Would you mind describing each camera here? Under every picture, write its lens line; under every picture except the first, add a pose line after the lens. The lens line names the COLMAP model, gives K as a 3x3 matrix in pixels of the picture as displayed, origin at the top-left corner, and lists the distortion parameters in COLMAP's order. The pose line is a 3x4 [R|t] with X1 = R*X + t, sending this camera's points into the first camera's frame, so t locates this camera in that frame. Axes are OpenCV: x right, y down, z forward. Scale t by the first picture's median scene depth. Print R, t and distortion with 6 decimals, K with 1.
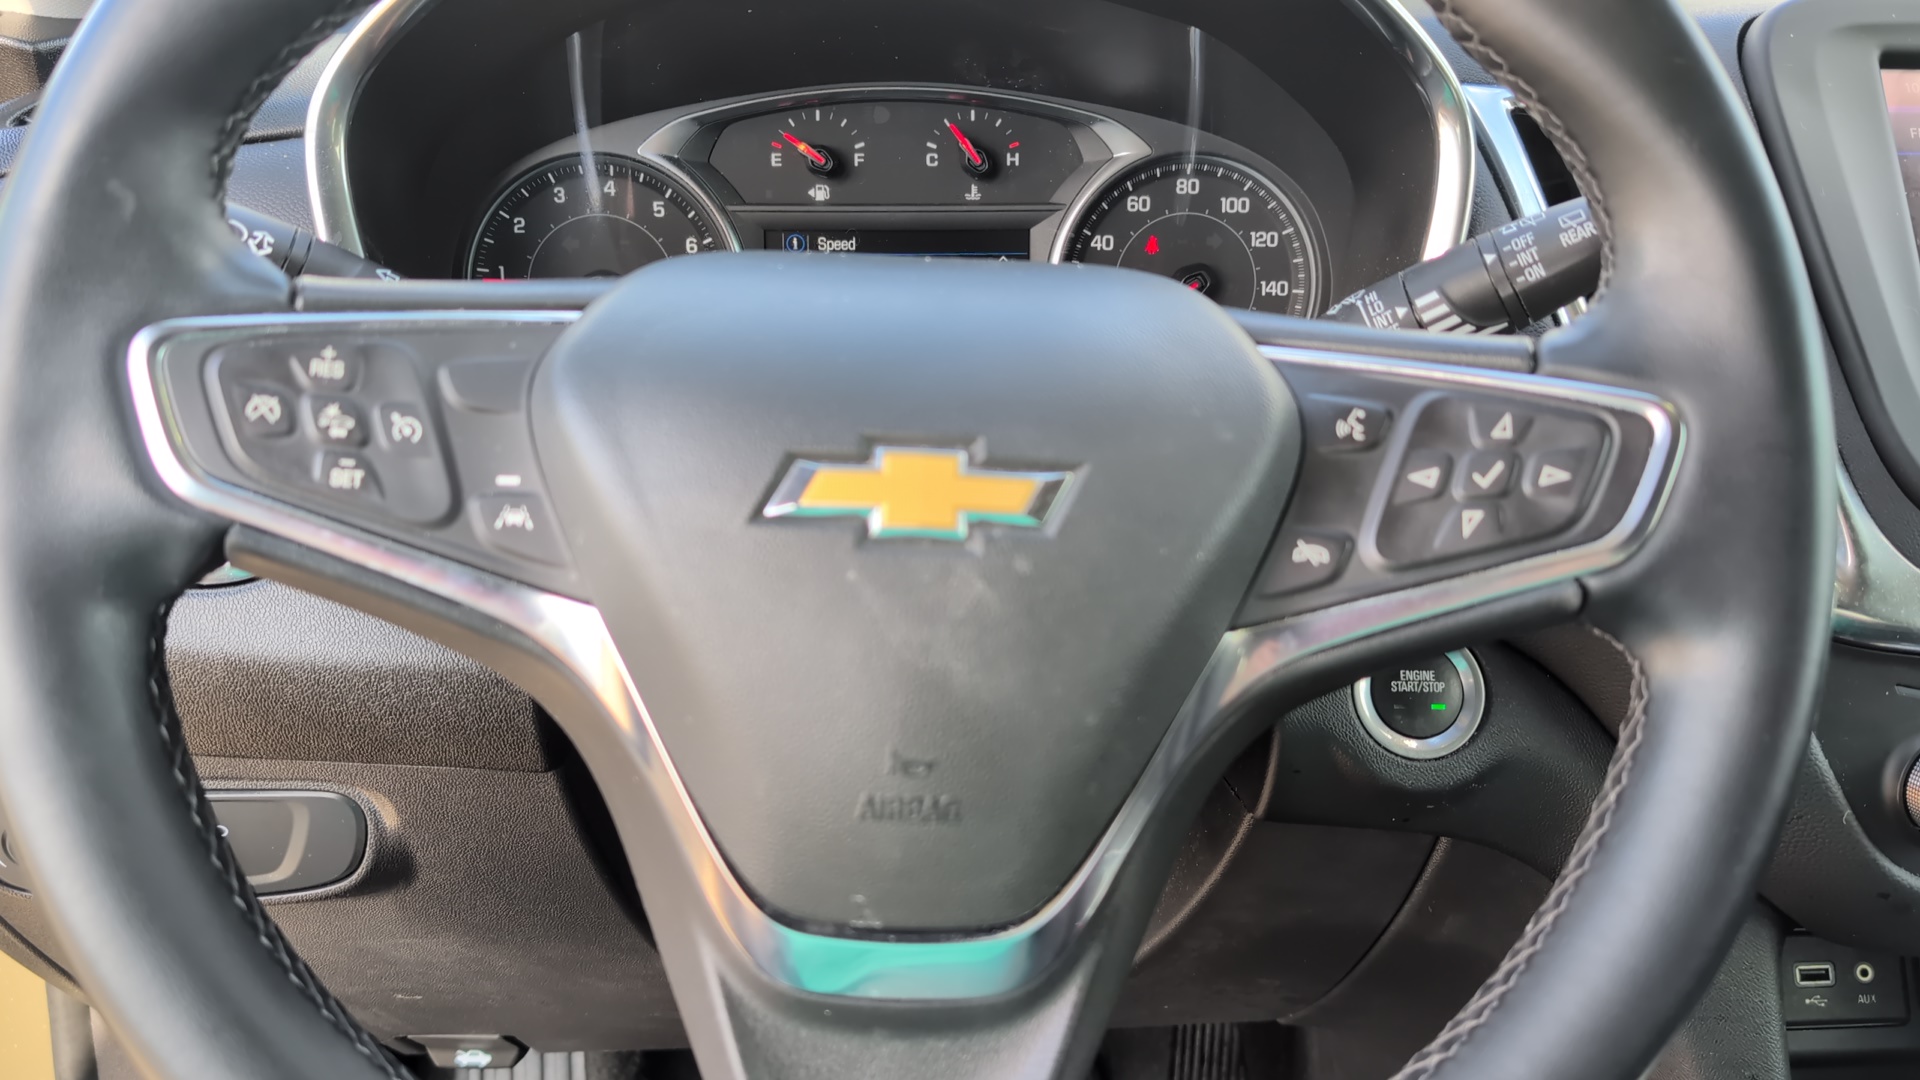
lens RADIAL K [[1594.4, 0, 960.0], [0, 1594.4, 540.0], [0, 0, 1]] dist [0.037411, -0.075408]
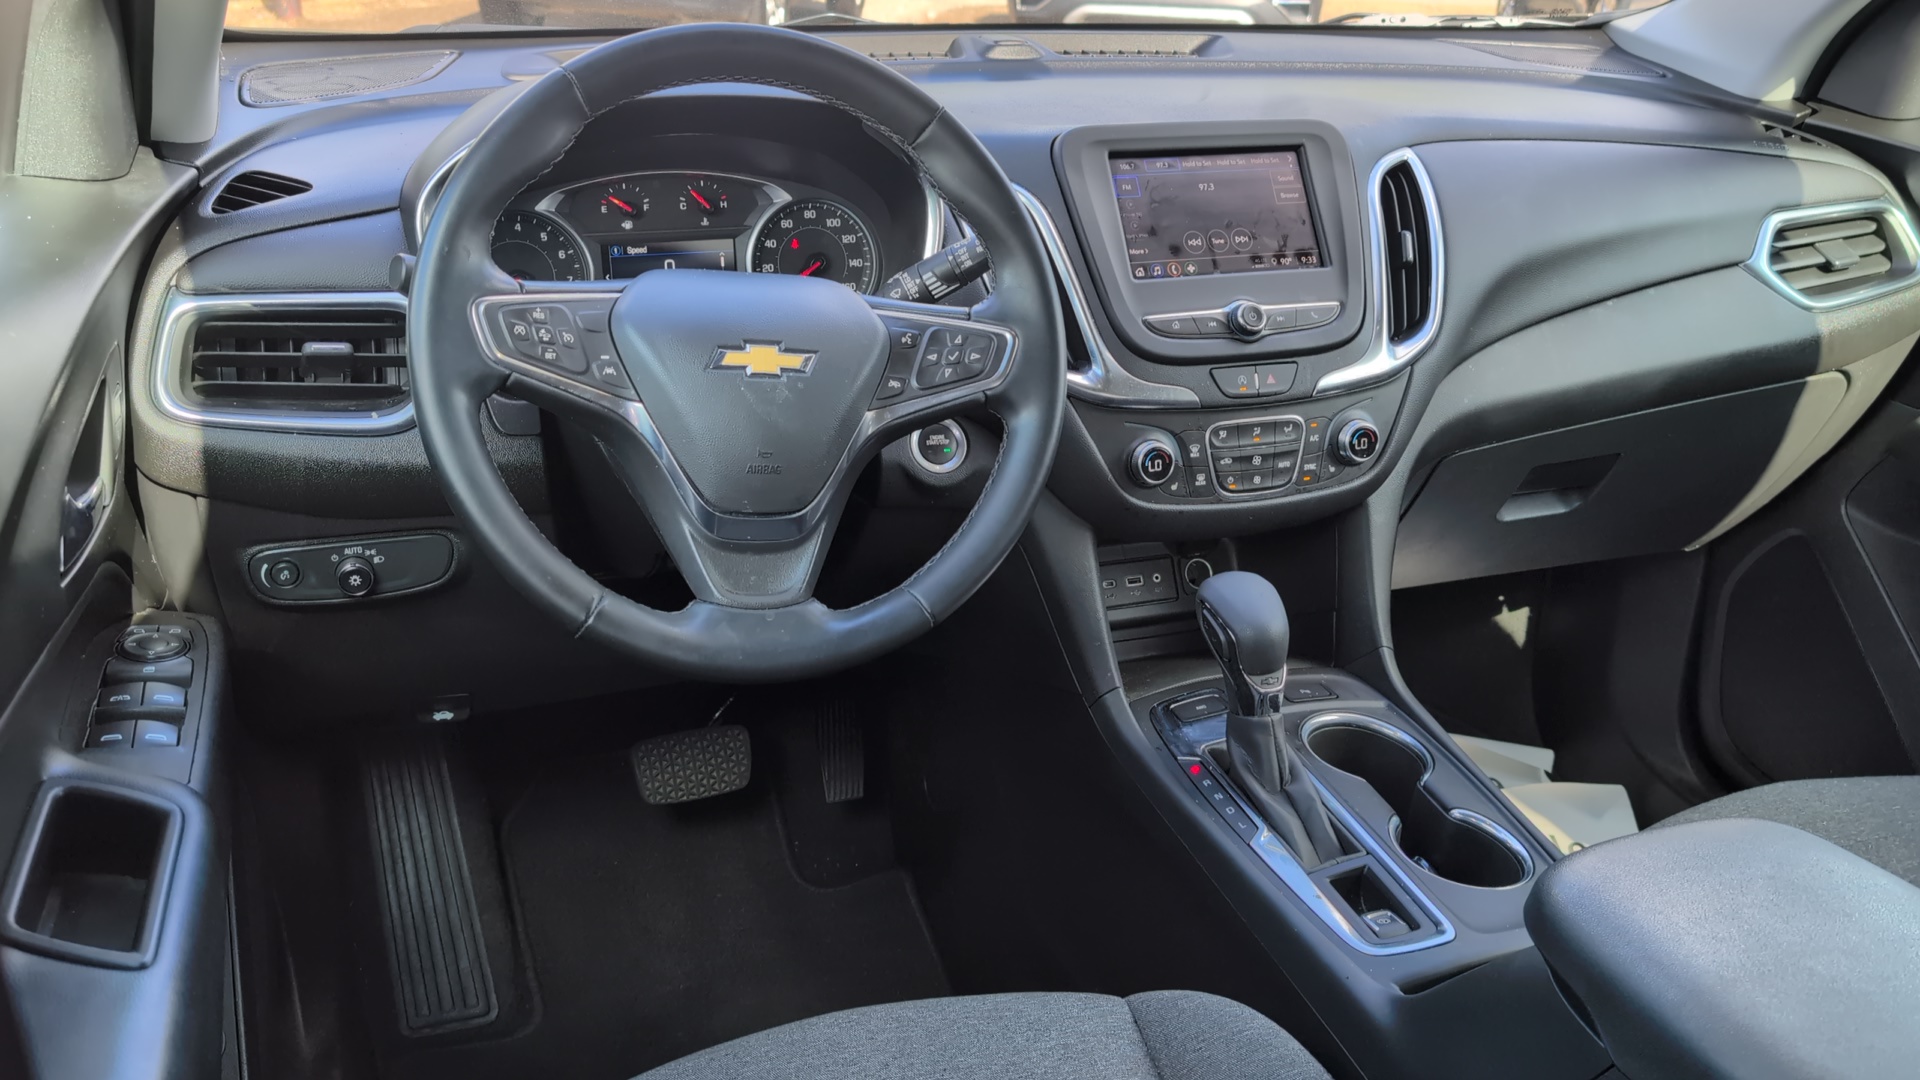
lens RADIAL K [[1594.4, 0, 960.0], [0, 1594.4, 540.0], [0, 0, 1]] dist [0.037411, -0.075408]
pose [[0.955252, -0.094279, 0.280368, -0.286655], [0.078623, 0.994677, 0.066600, 0.070550], [-0.285154, -0.041576, 0.957579, -1.025240]]
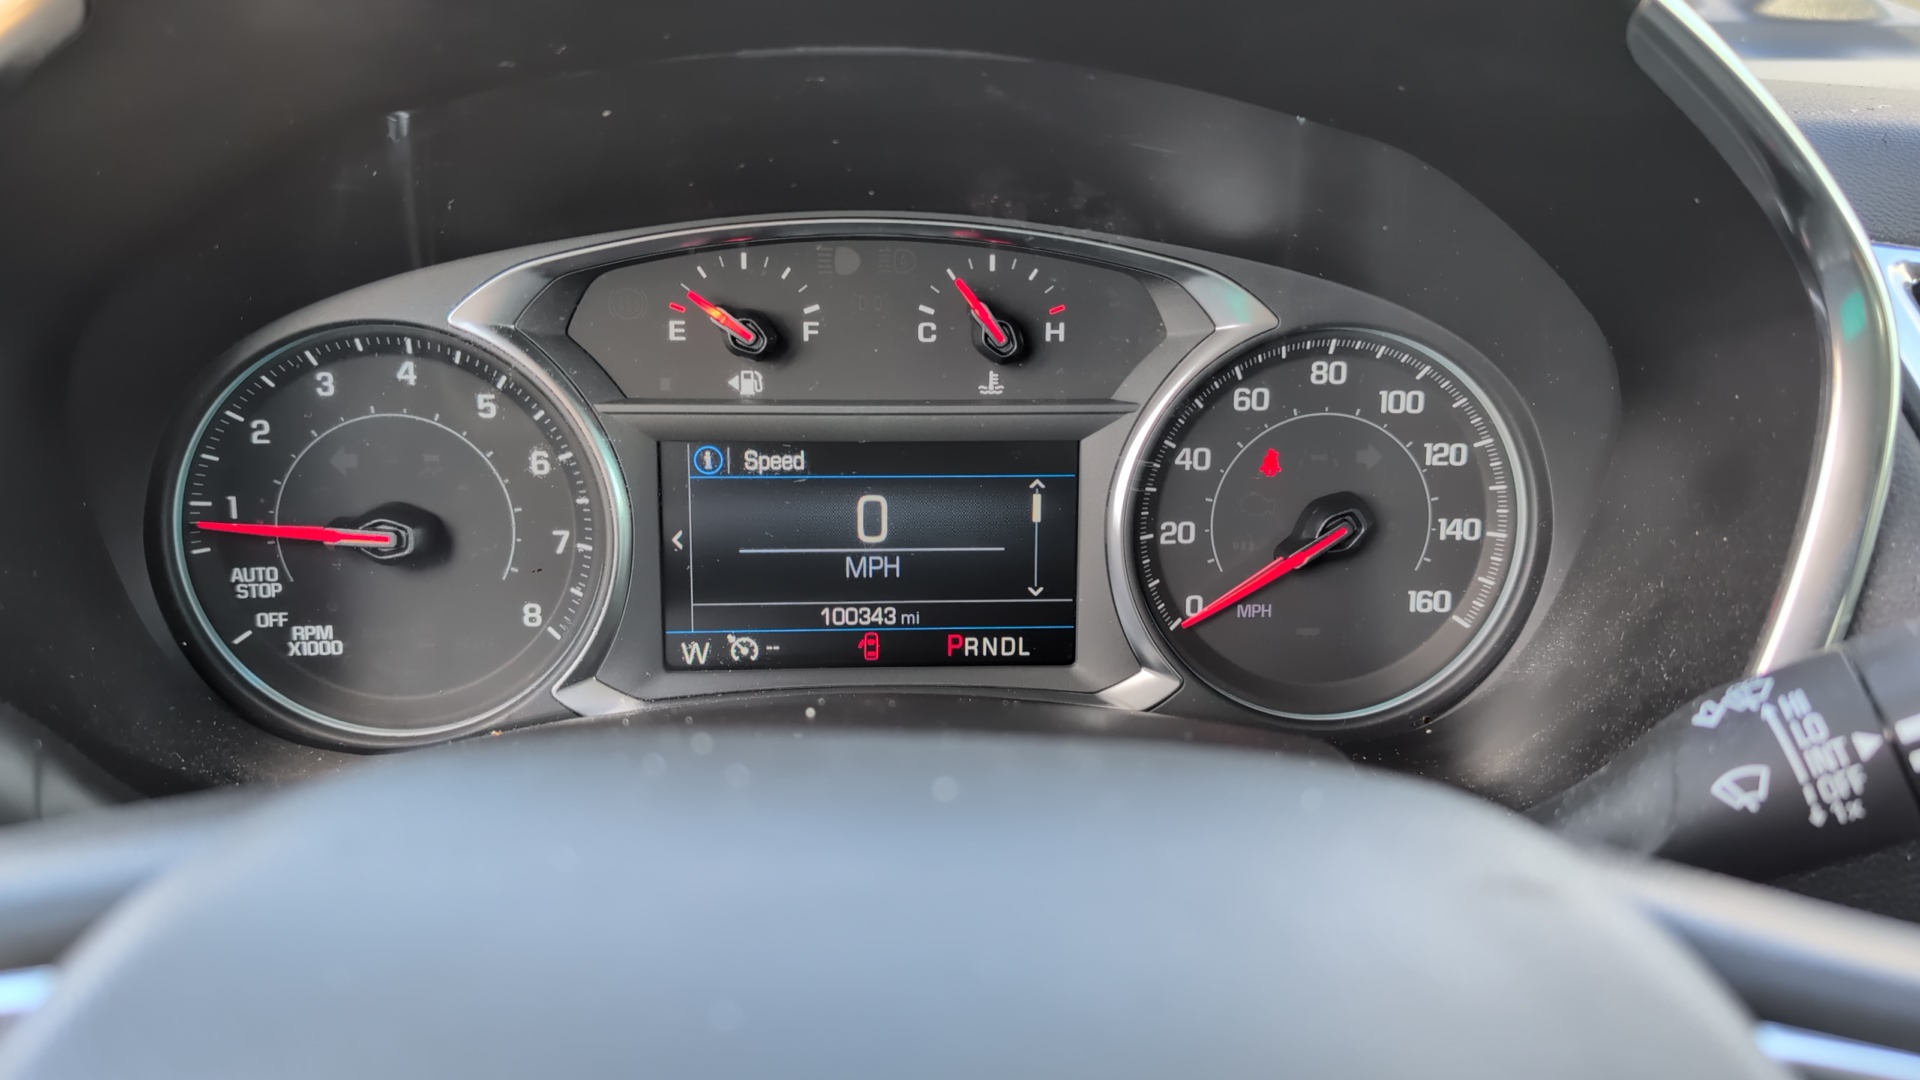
lens RADIAL K [[1572.7, 0, 963.3], [0, 1572.7, 534.7], [0, 0, 1]] dist [0.065572, -0.251449]
pose [[0.999763, 0.006390, 0.020834, -0.015573], [-0.006170, 0.999925, -0.010609, -0.151686], [-0.020900, 0.010477, 0.999727, 0.382362]]
